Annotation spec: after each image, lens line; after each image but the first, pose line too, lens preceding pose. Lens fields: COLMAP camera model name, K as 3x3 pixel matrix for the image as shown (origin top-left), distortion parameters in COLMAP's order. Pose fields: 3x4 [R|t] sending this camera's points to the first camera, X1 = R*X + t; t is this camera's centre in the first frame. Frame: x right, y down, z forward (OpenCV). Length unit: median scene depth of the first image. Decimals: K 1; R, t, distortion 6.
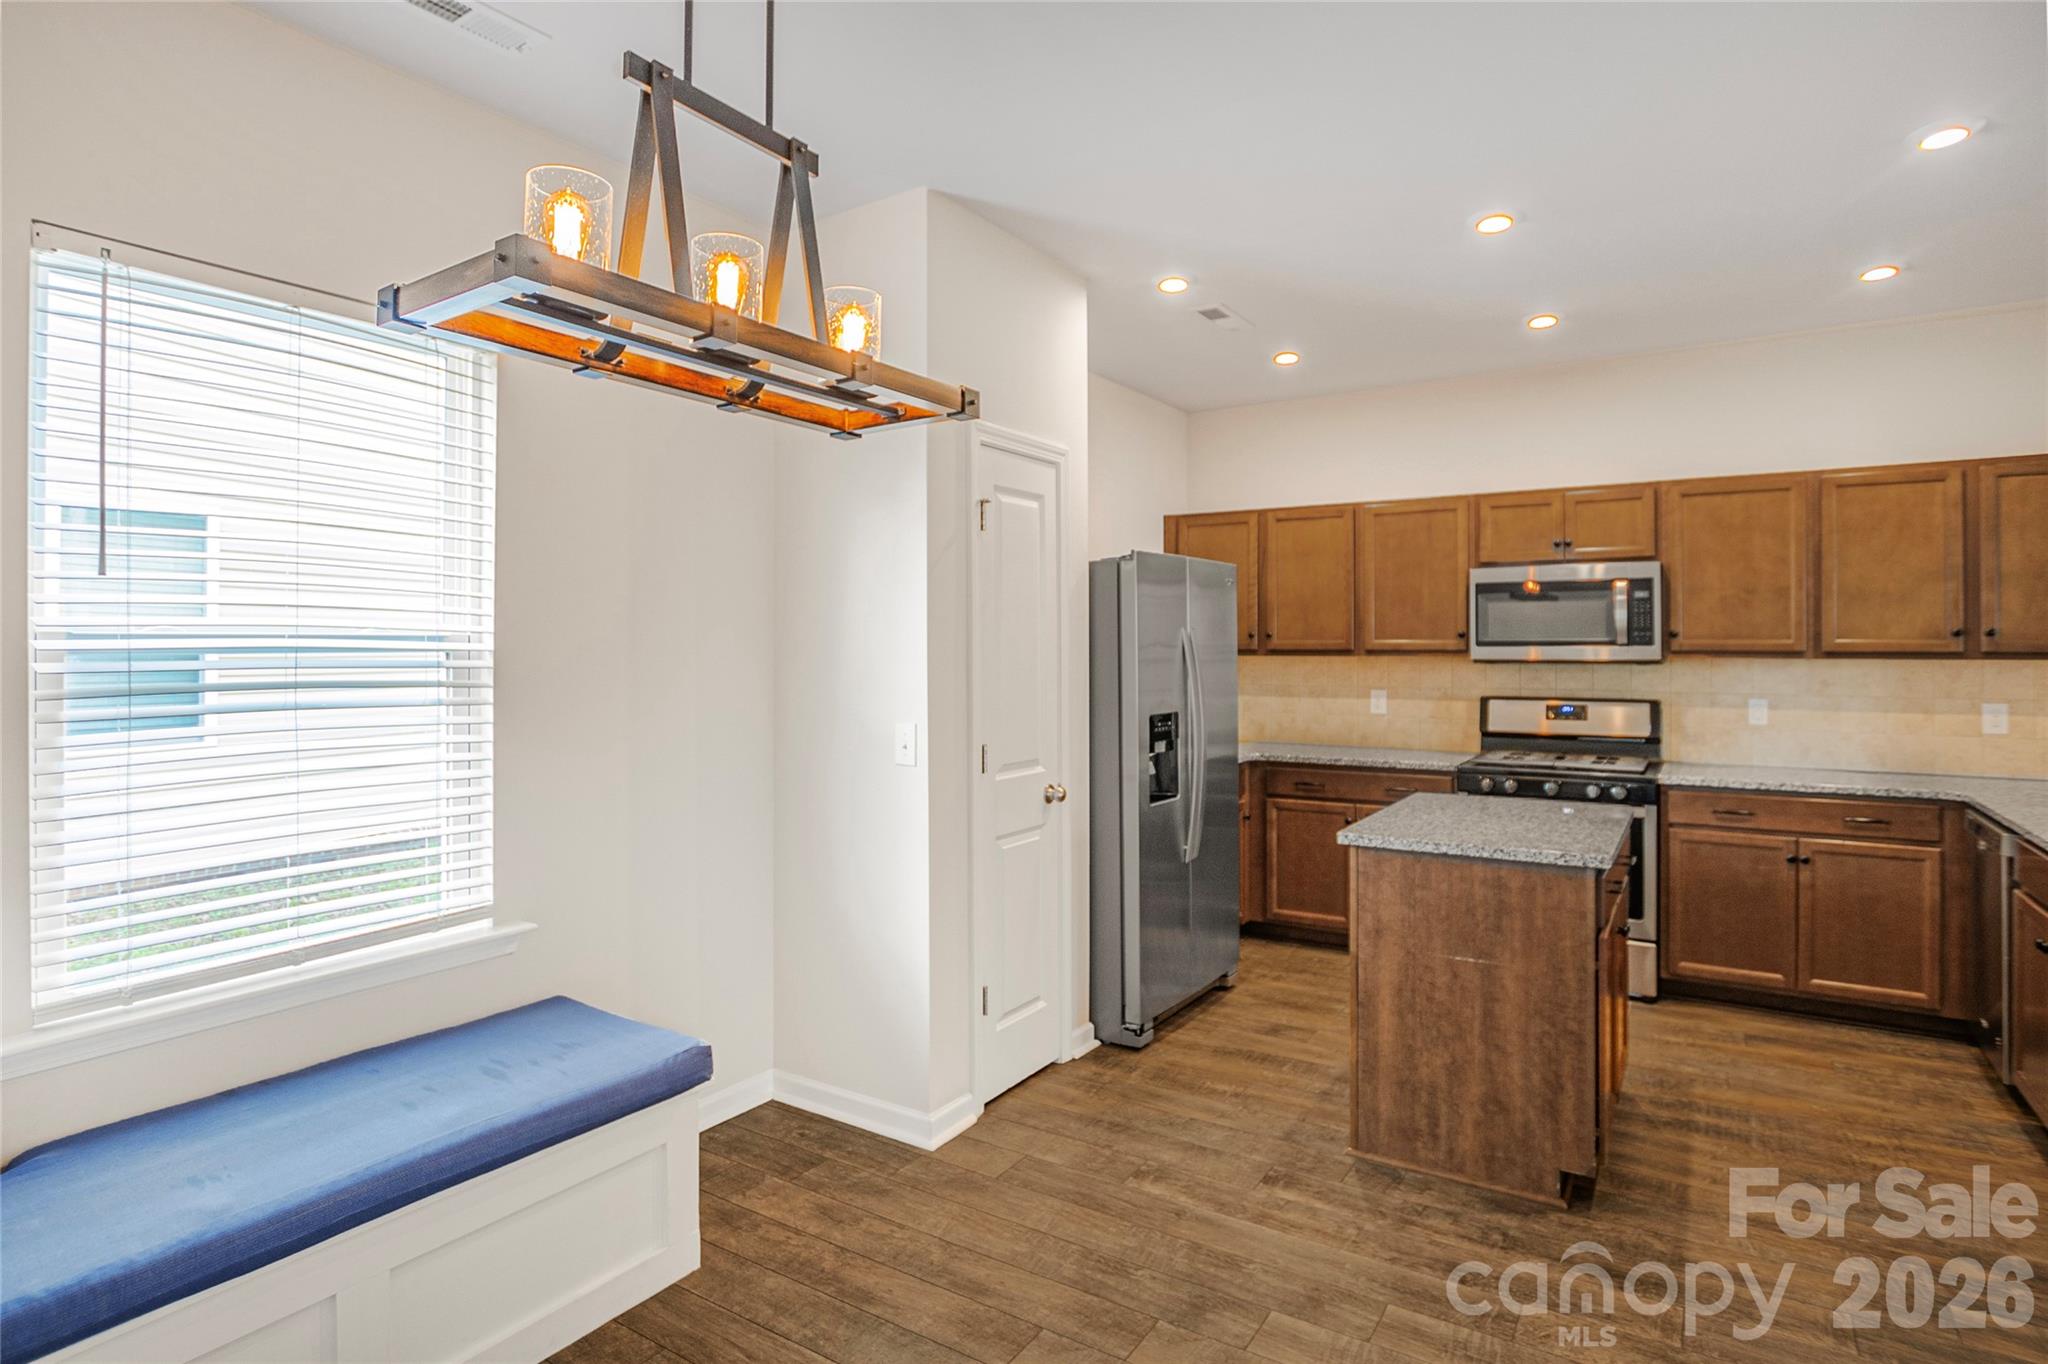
lens RADIAL K [[1075.8, 0, 1023.0], [0, 1075.8, 670.9], [0, 0, 1]] dist [-0.025072, 0.010844]
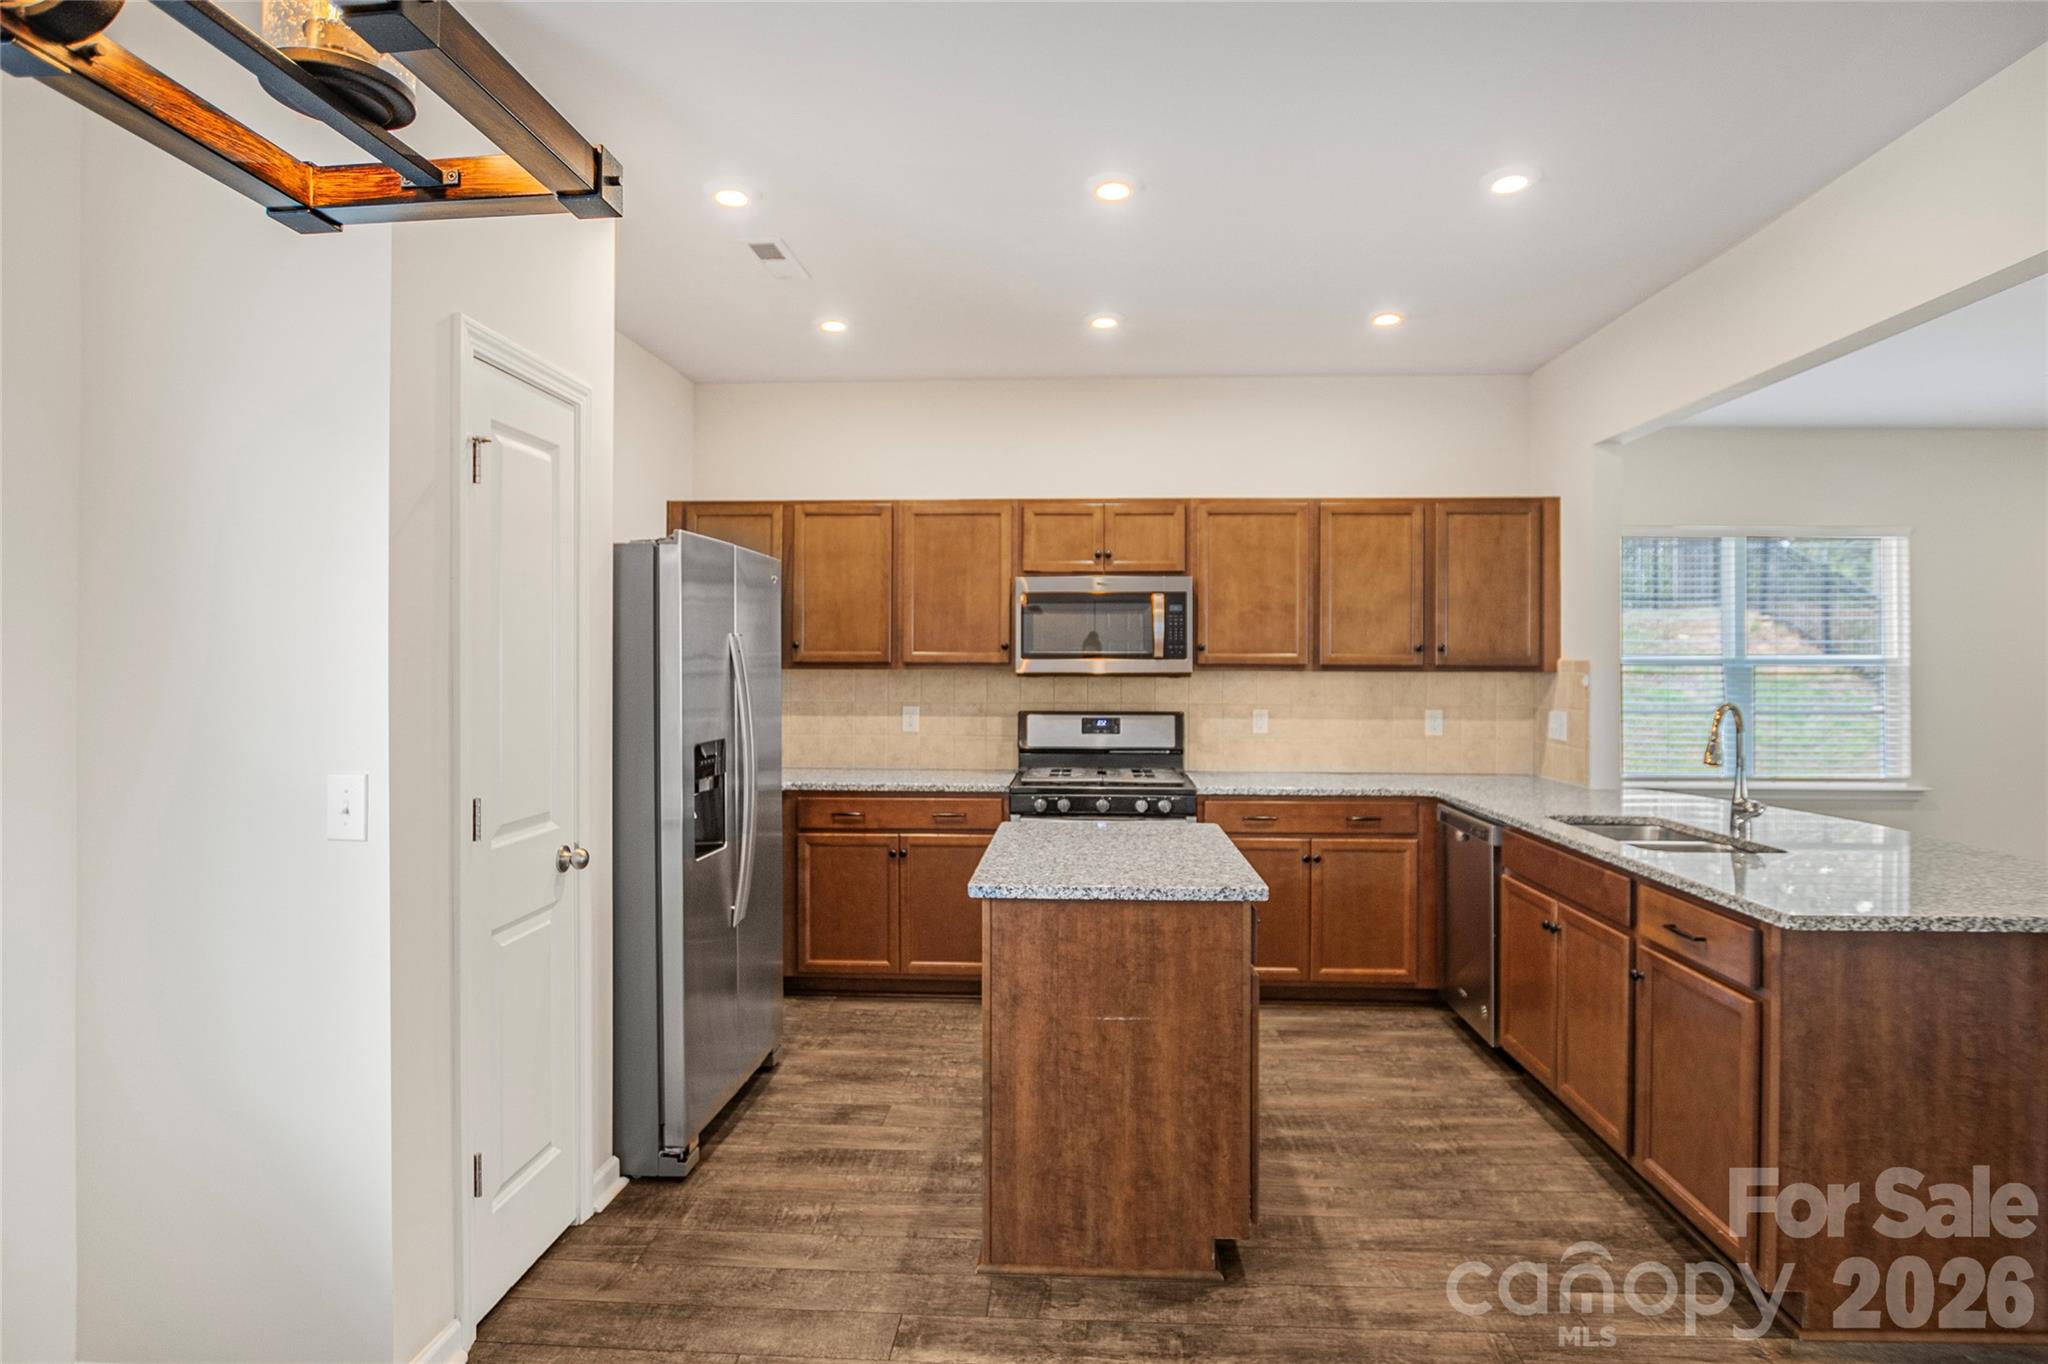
lens RADIAL K [[1075.8, 0, 1023.0], [0, 1075.8, 670.9], [0, 0, 1]] dist [-0.025072, 0.010844]
pose [[0.868438, -0.000562, 0.495797, -0.061291], [0.007194, 0.999908, -0.011468, -0.001729], [-0.495745, 0.013526, 0.868363, 0.209504]]
